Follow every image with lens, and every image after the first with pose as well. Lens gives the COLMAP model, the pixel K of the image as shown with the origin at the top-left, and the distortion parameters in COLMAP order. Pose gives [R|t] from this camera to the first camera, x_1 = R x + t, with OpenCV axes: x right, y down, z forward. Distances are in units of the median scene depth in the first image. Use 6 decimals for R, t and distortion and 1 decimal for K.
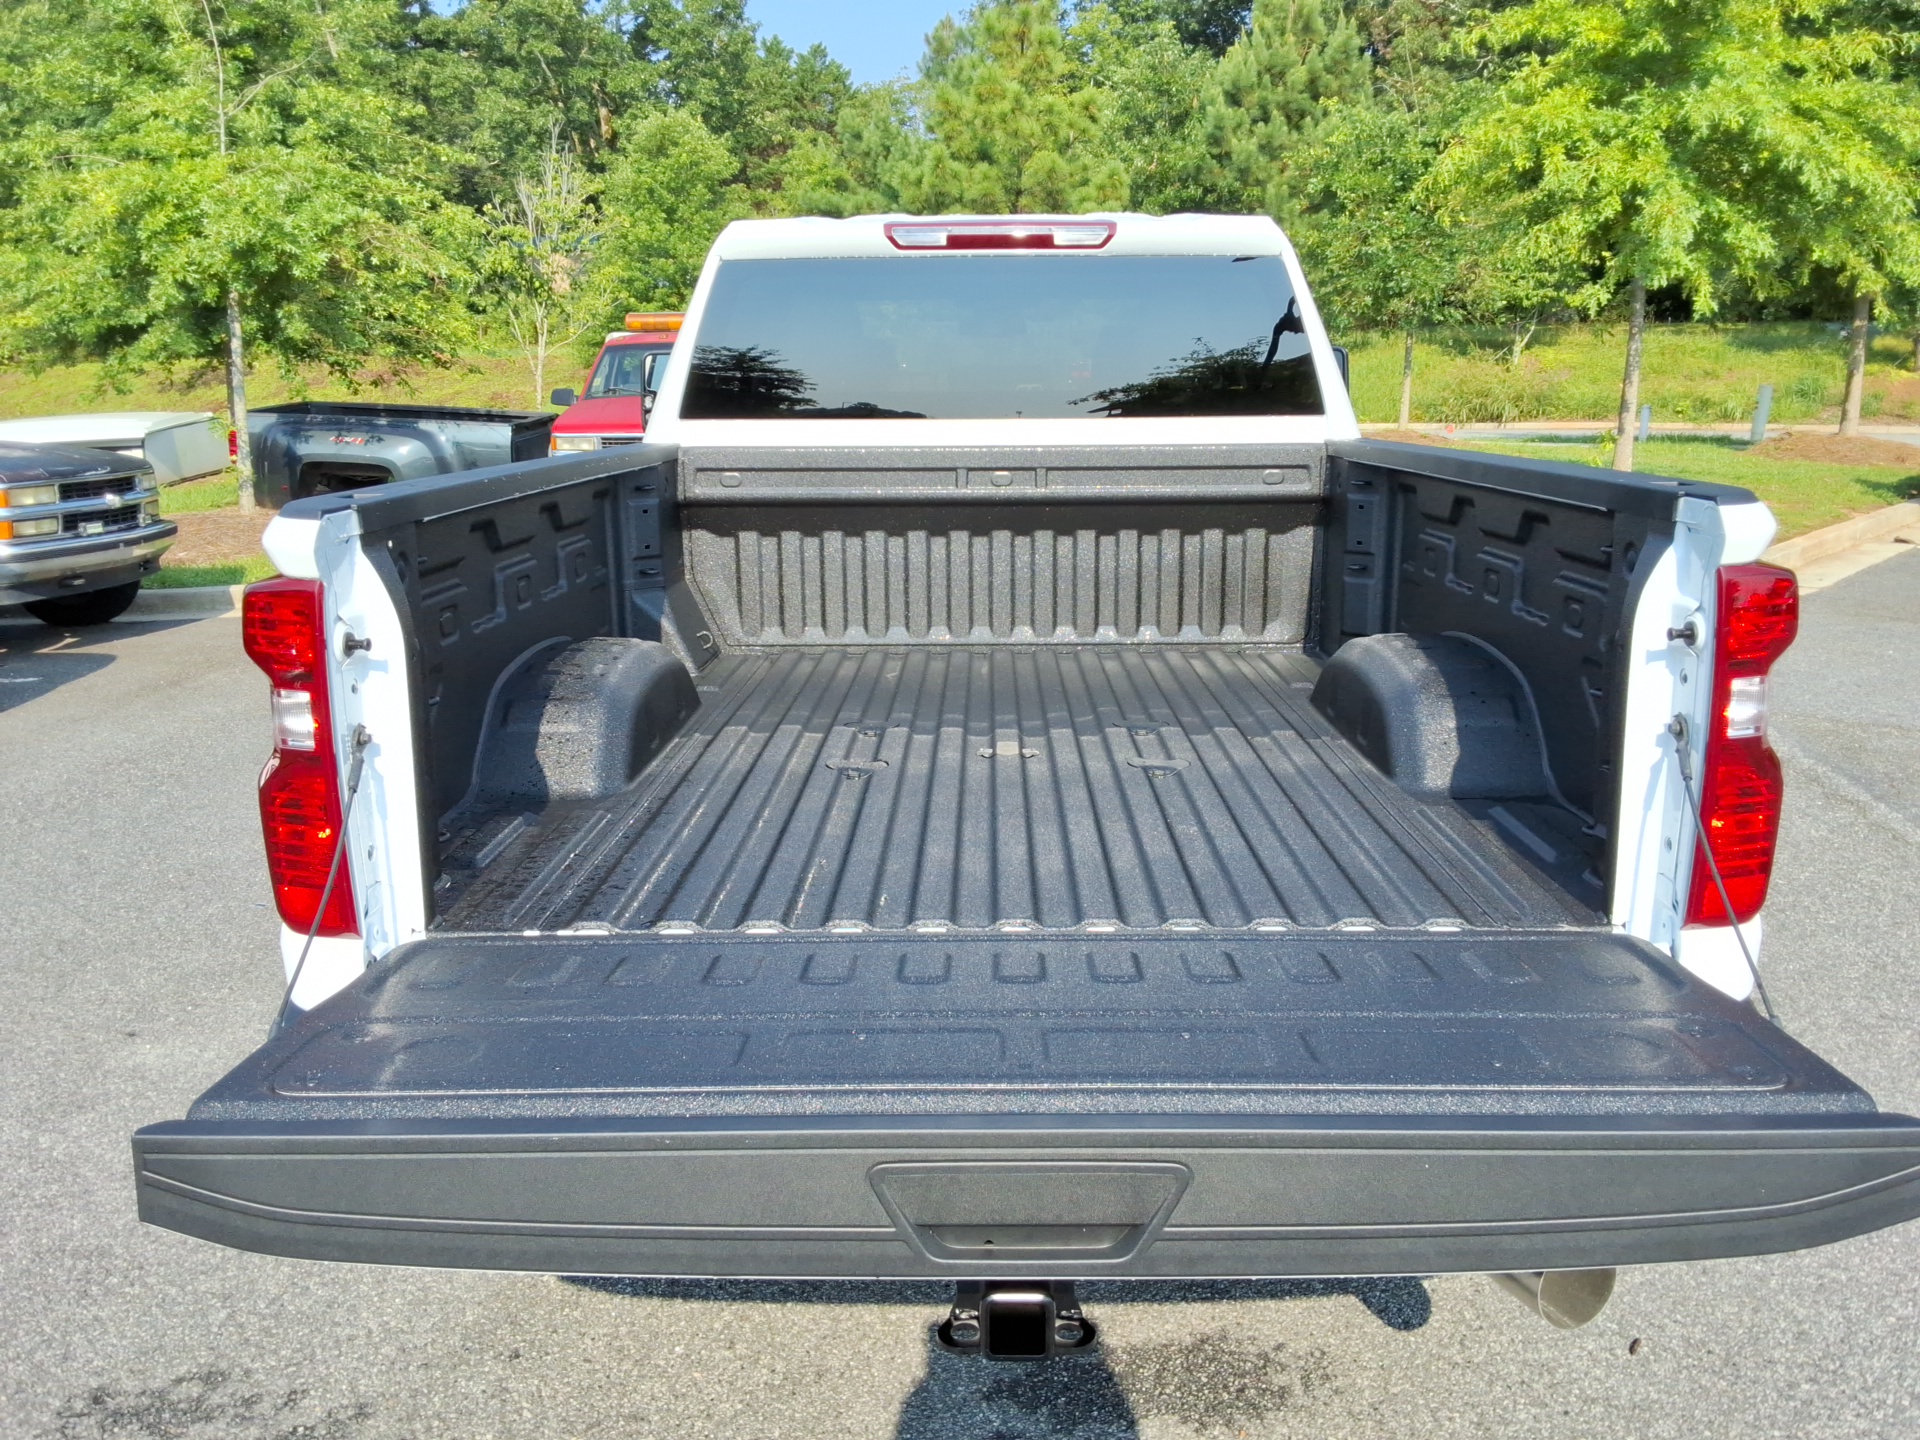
lens RADIAL K [[1548.6, 0, 961.6], [0, 1548.6, 724.9], [0, 0, 1]] dist [0.087726, -0.130284]
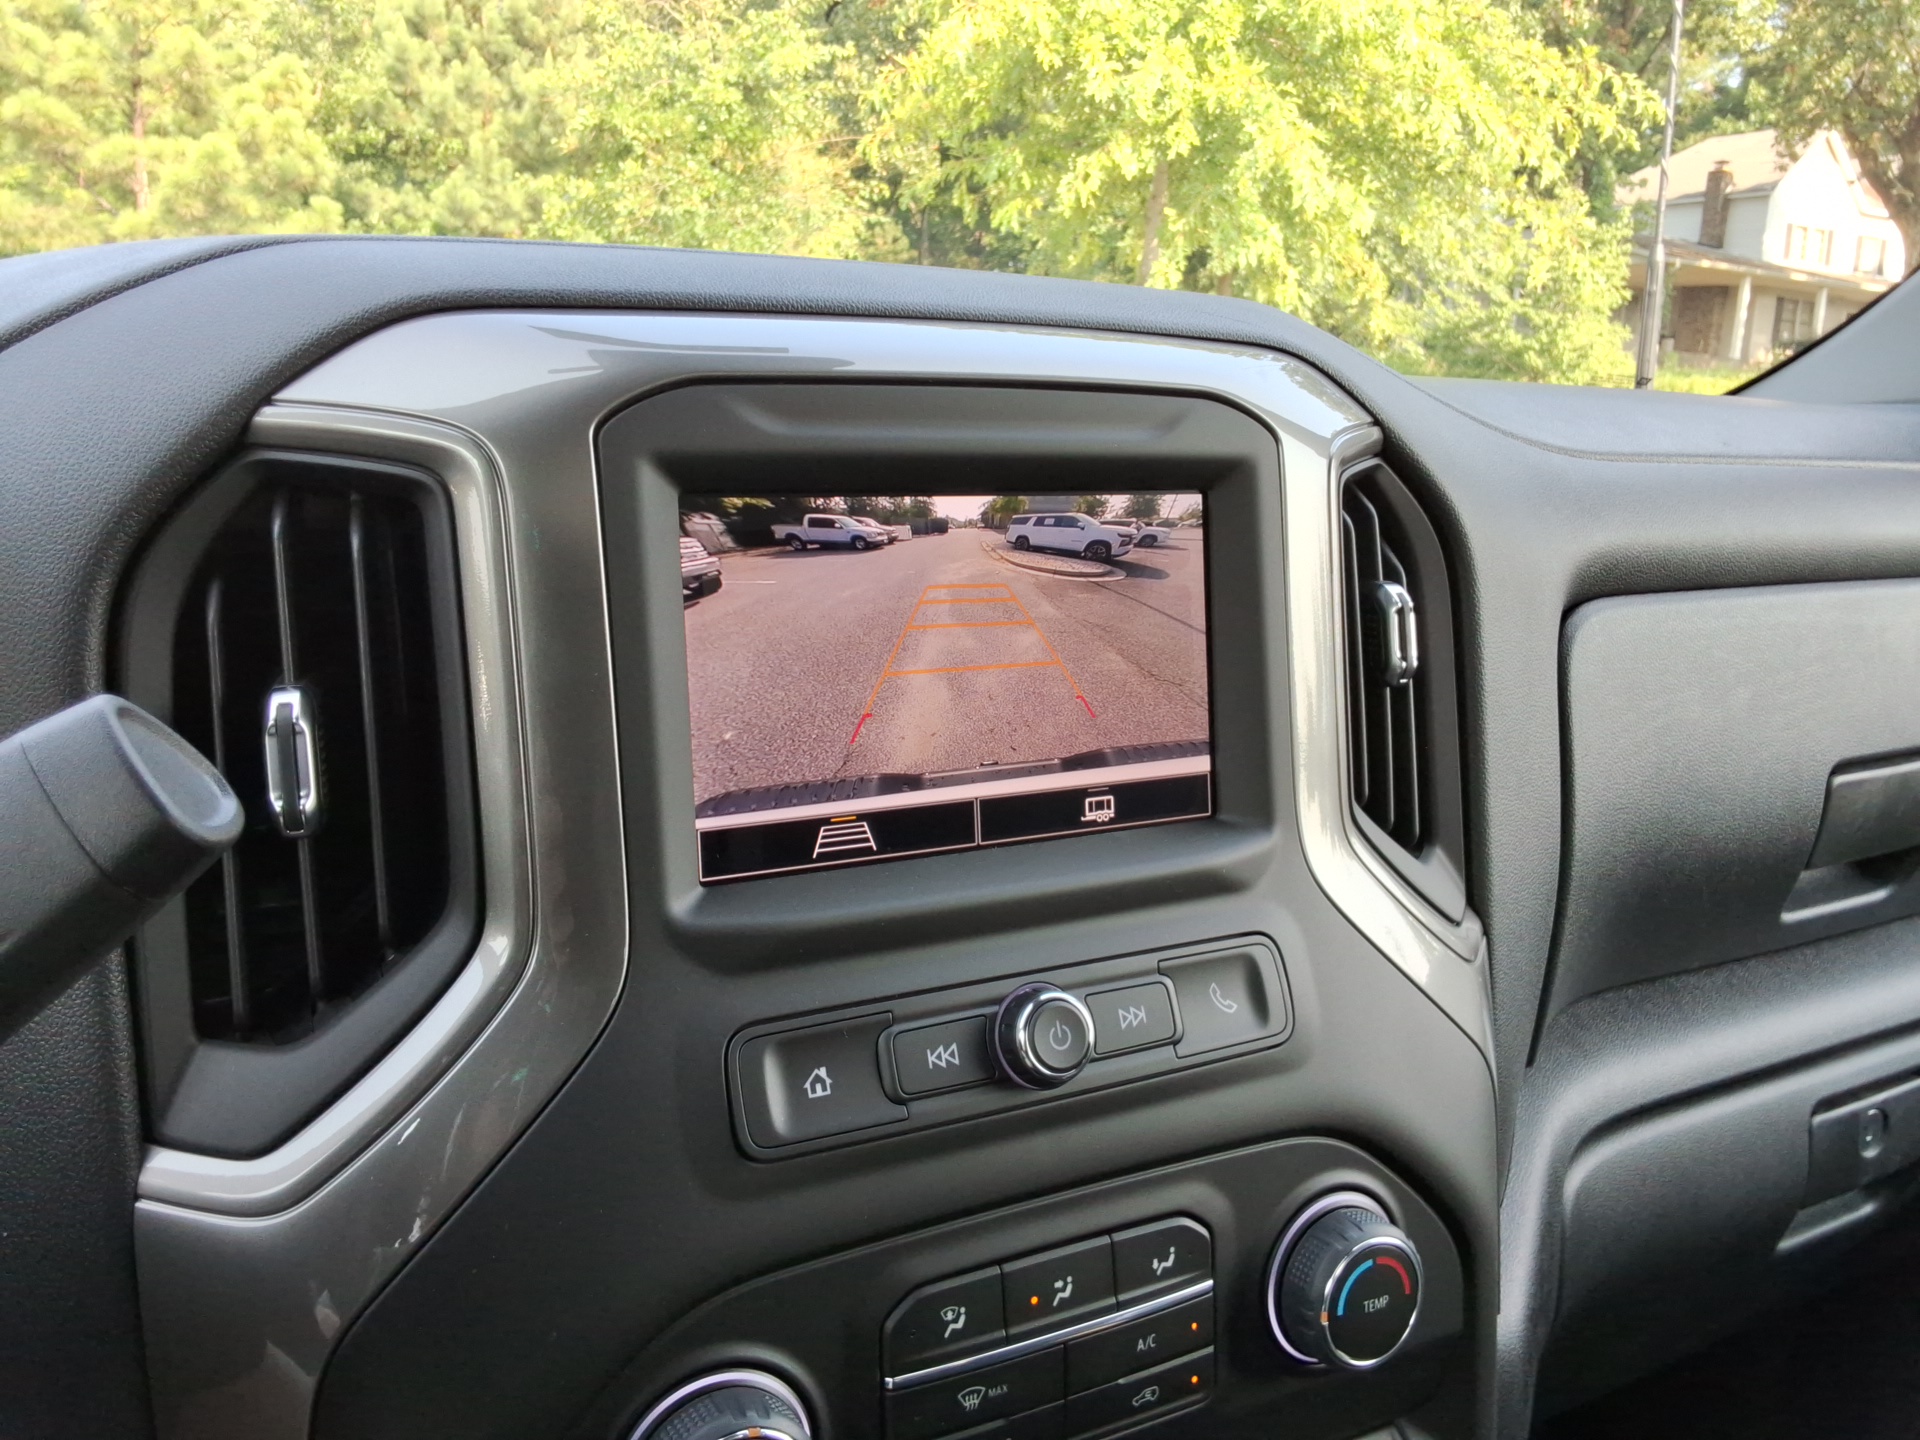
lens RADIAL K [[1548.6, 0, 960.4], [0, 1548.6, 692.2], [0, 0, 1]] dist [0.087726, -0.130284]
pose [[0.869368, -0.057710, 0.490783, -0.002172], [0.068848, 0.997616, -0.004650, -0.052027], [-0.489345, 0.037832, 0.871269, 0.262224]]
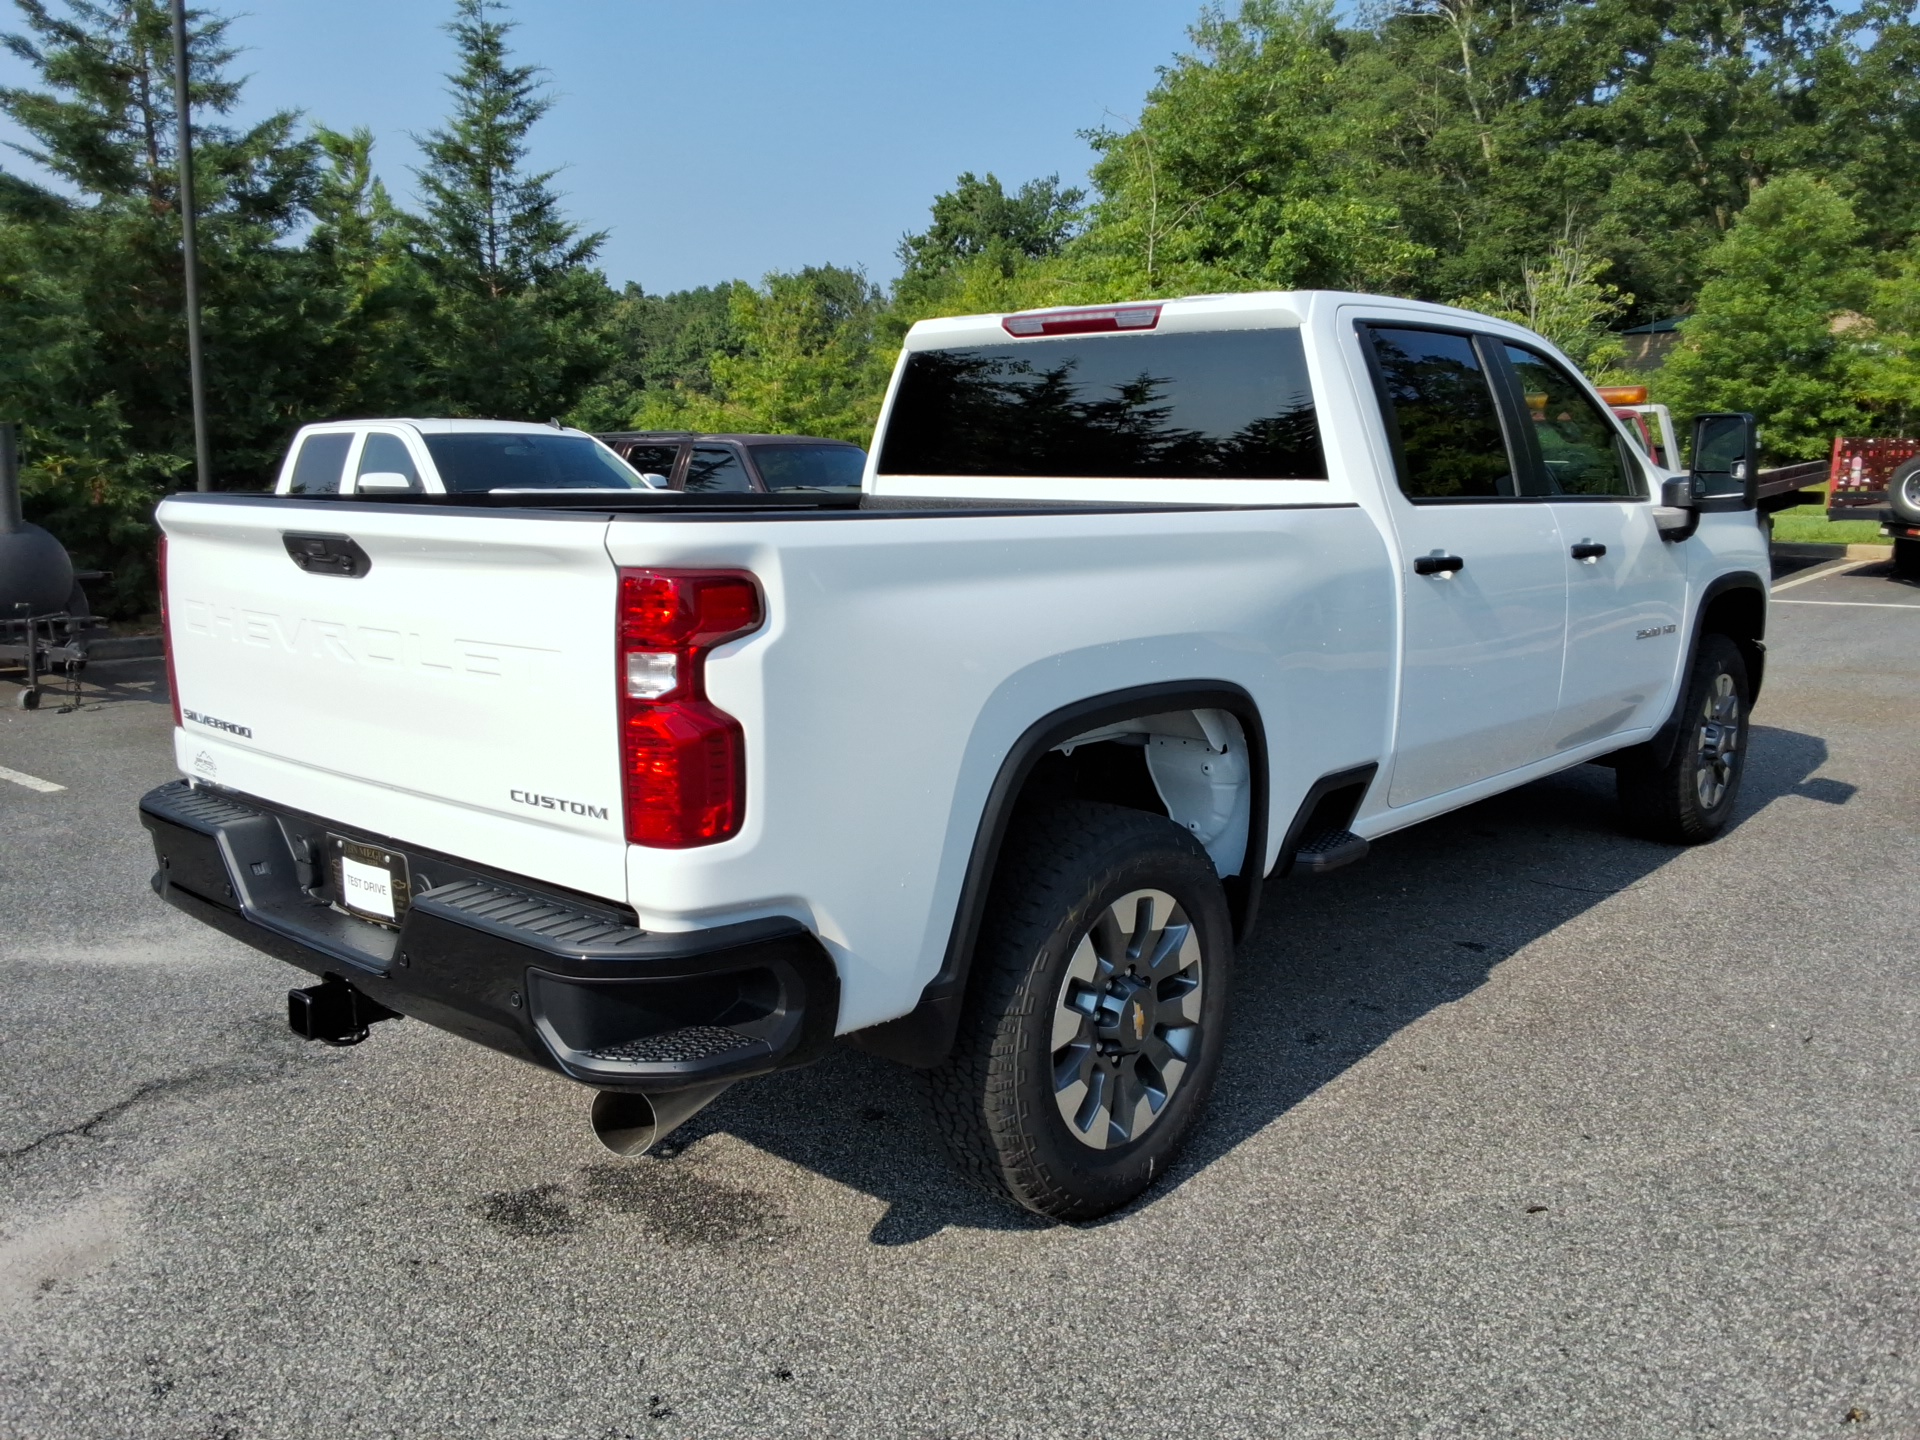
lens RADIAL K [[1548.6, 0, 960.8], [0, 1548.6, 722.4], [0, 0, 1]] dist [0.087726, -0.130284]
pose [[0.757397, 0.115859, -0.642594, 0.132576], [-0.149812, 0.988713, 0.001687, -0.001195], [0.635537, 0.094990, 0.766205, 0.014575]]
